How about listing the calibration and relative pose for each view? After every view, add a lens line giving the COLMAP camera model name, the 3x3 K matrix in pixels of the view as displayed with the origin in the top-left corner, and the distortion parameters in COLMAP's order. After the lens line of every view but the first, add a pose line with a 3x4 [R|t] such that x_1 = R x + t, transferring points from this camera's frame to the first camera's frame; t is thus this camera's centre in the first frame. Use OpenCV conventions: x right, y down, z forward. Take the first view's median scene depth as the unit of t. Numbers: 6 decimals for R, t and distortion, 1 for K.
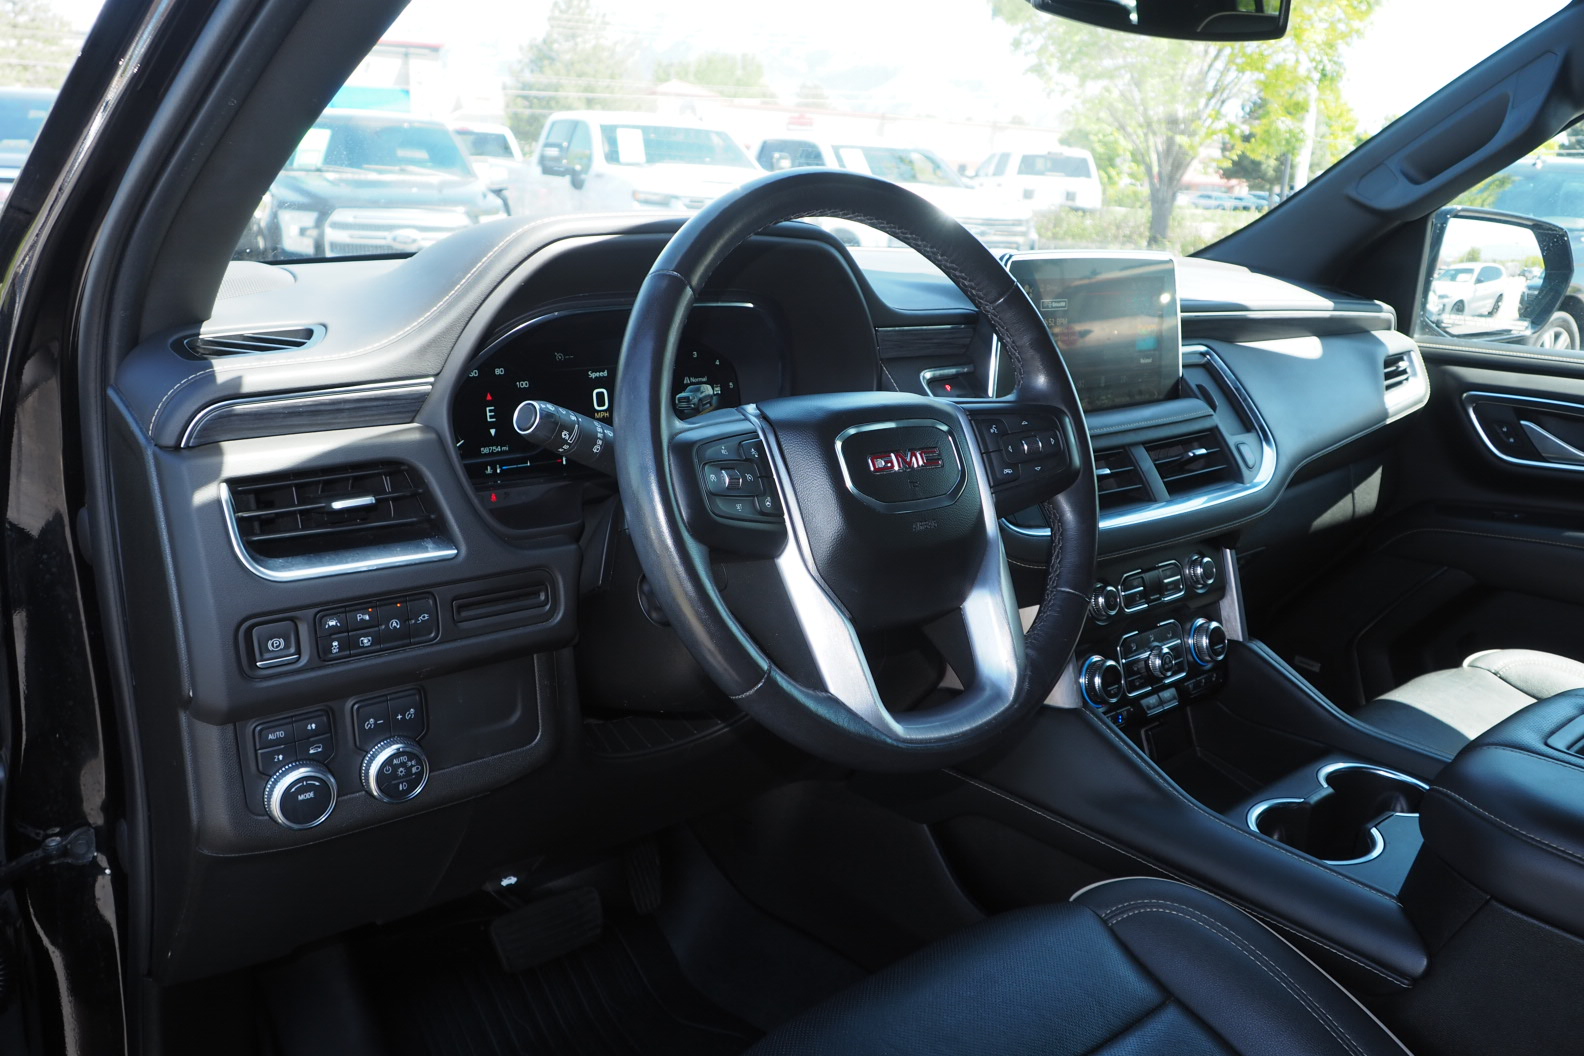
lens RADIAL K [[1227.6, 0, 794.8], [0, 1227.6, 531.5], [0, 0, 1]] dist [-0.027777, 0.019243]
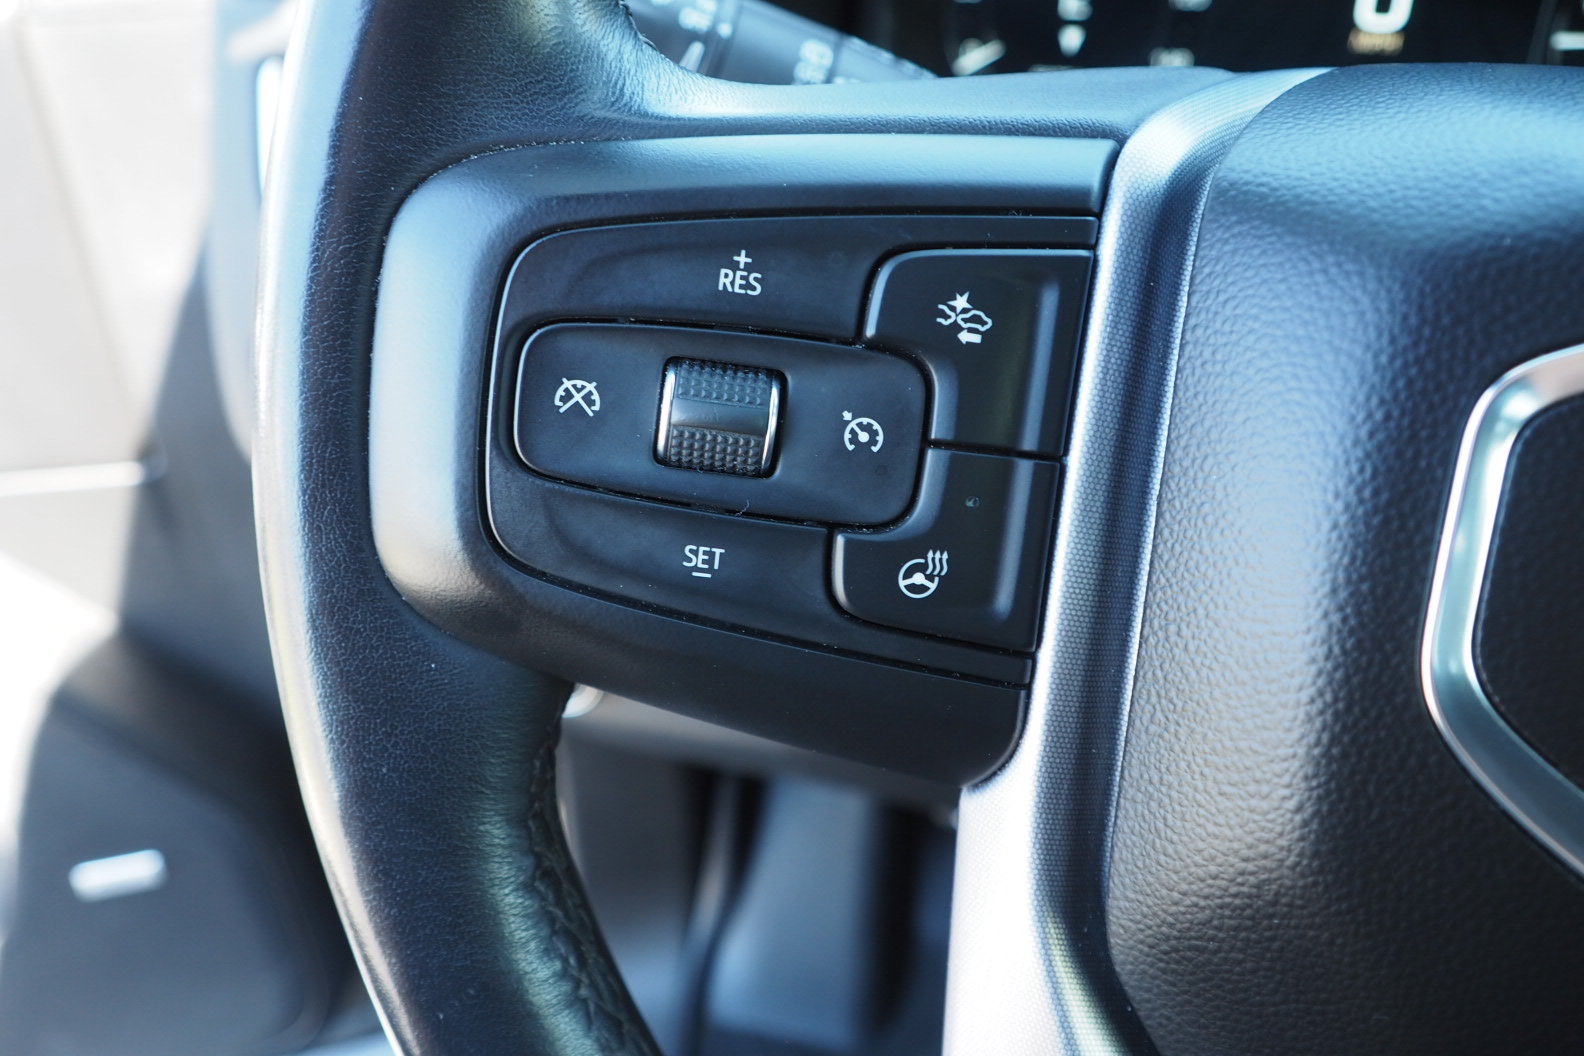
lens RADIAL K [[1227.6, 0, 778.9], [0, 1227.6, 524.0], [0, 0, 1]] dist [-0.027777, 0.019243]
pose [[0.581379, 0.429343, -0.691132, 0.067191], [-0.185399, 0.896999, 0.401273, -0.071880], [0.792228, -0.105156, 0.601096, 0.554505]]
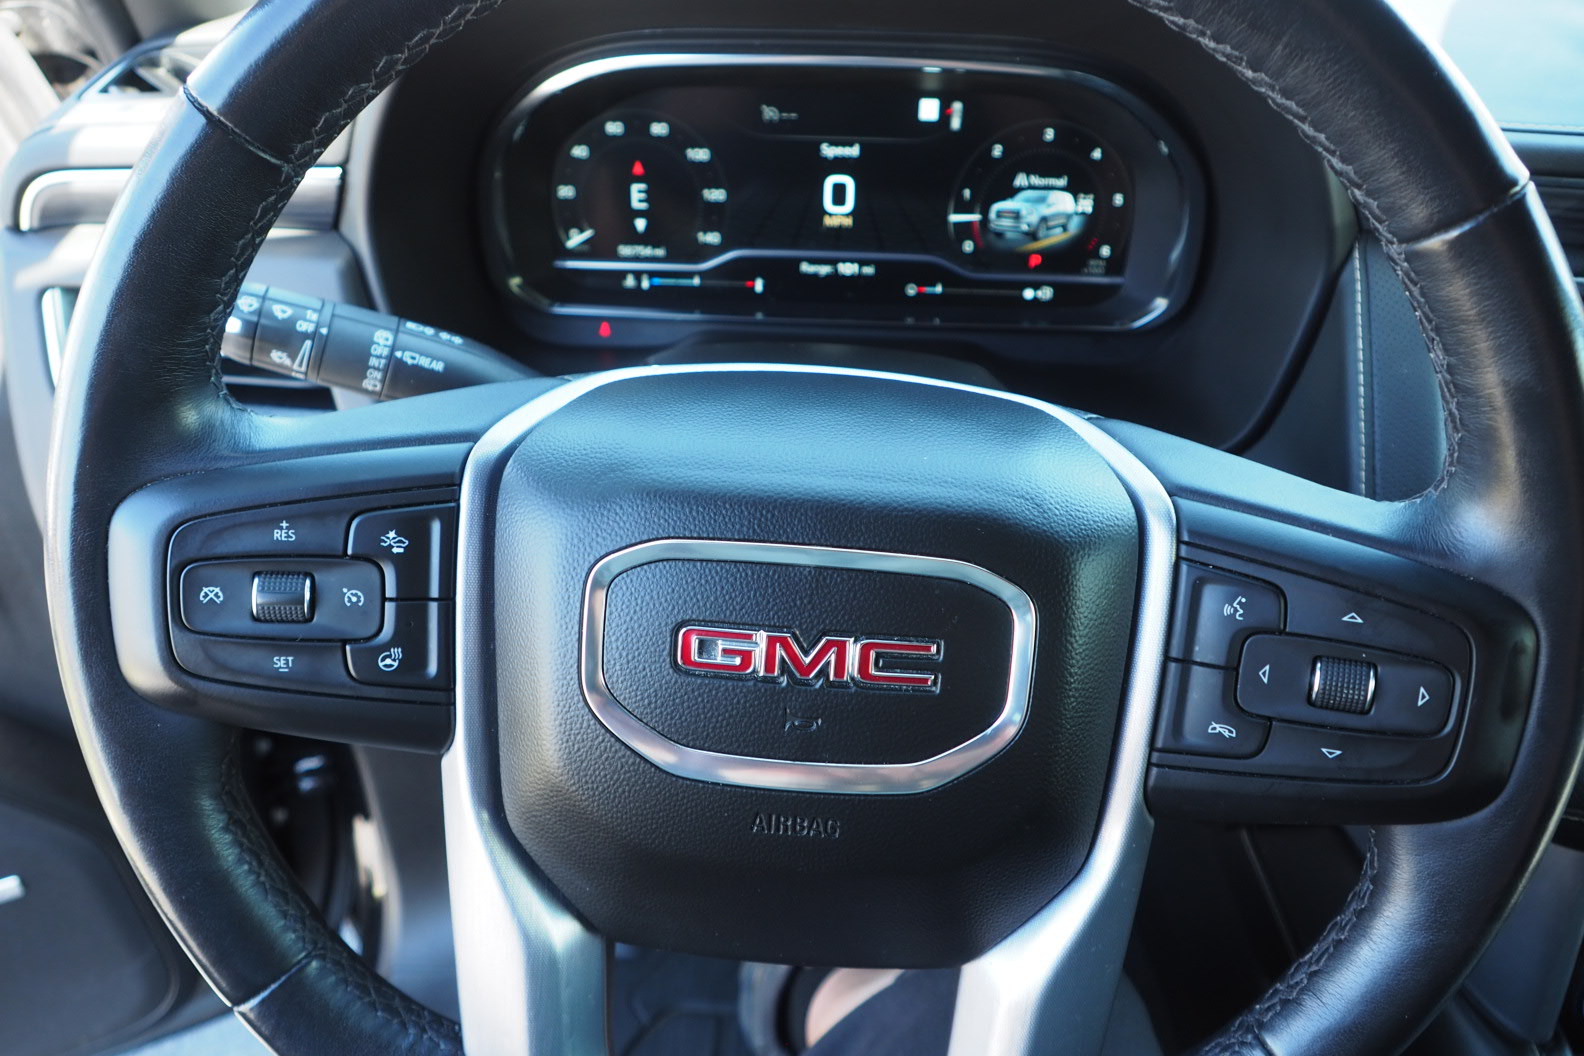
lens RADIAL K [[1137.6, 0, 789.6], [0, 1137.6, 530.5], [0, 0, 1]] dist [-0.030647, 0.003696]
pose [[0.716241, 0.386663, -0.580939, 0.194883], [-0.167280, 0.903324, 0.394997, -0.163307], [0.677507, -0.185734, 0.711679, 0.526943]]
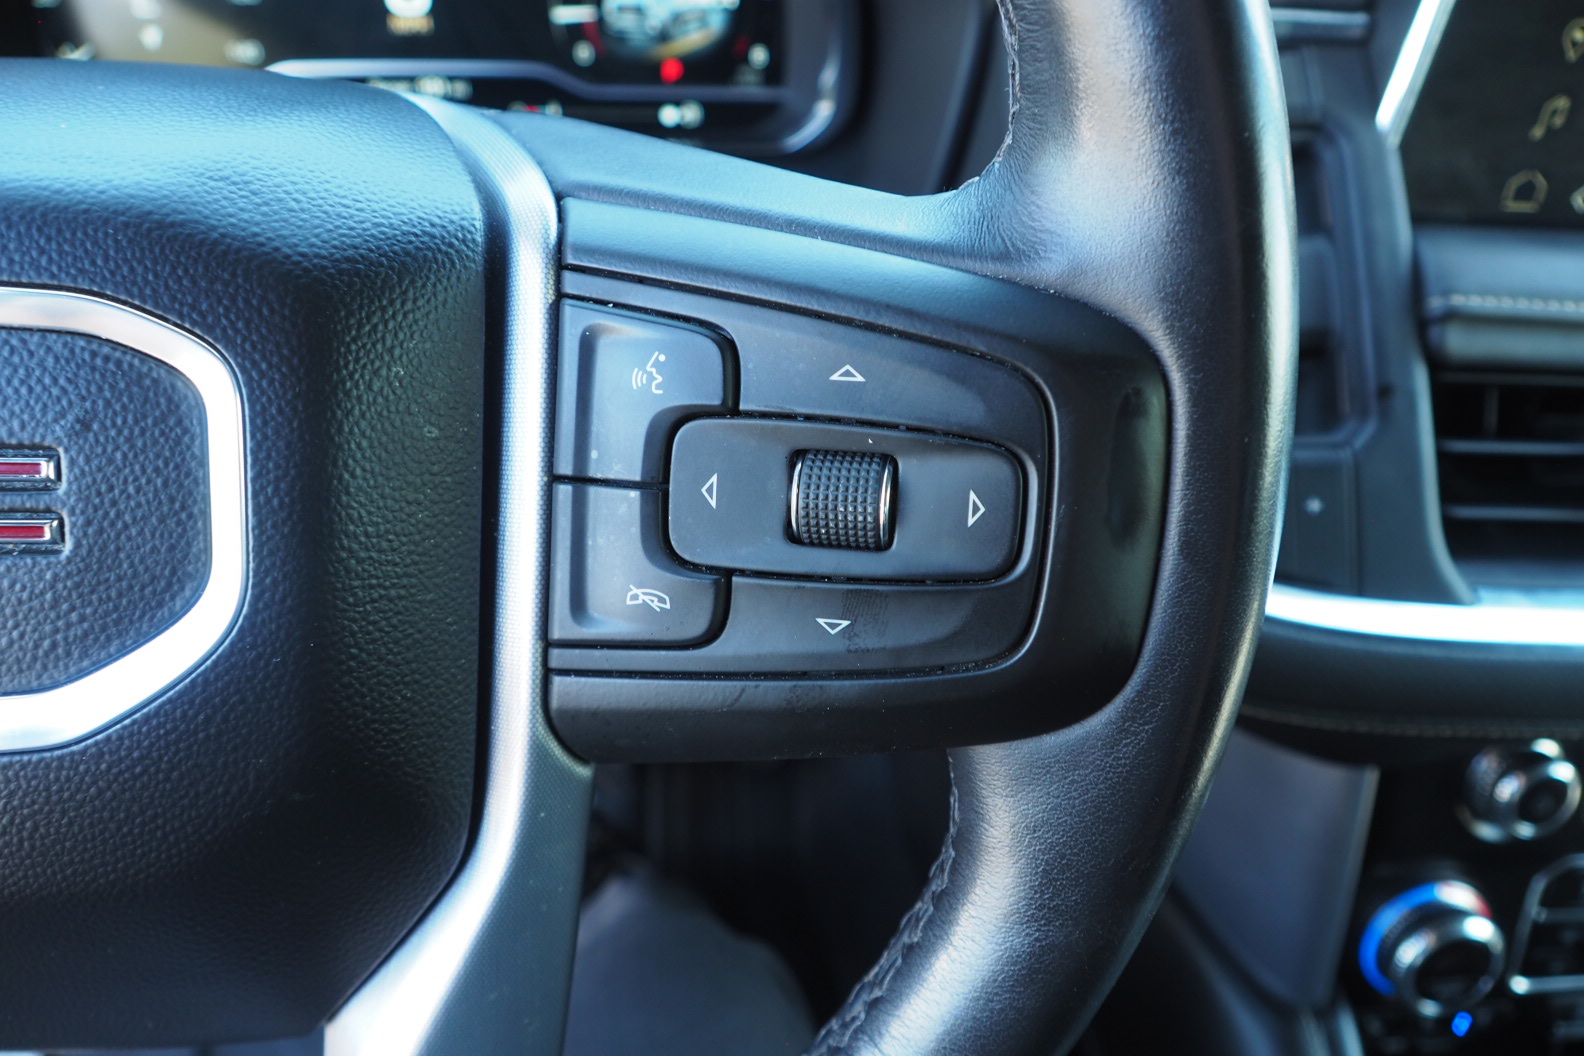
lens RADIAL K [[1137.6, 0, 781.2], [0, 1137.6, 528.3], [0, 0, 1]] dist [-0.030647, 0.003696]
pose [[0.799086, 0.356914, -0.483812, 0.212586], [-0.164691, 0.903888, 0.394796, -0.106345], [0.578220, -0.235796, 0.781064, 0.663737]]
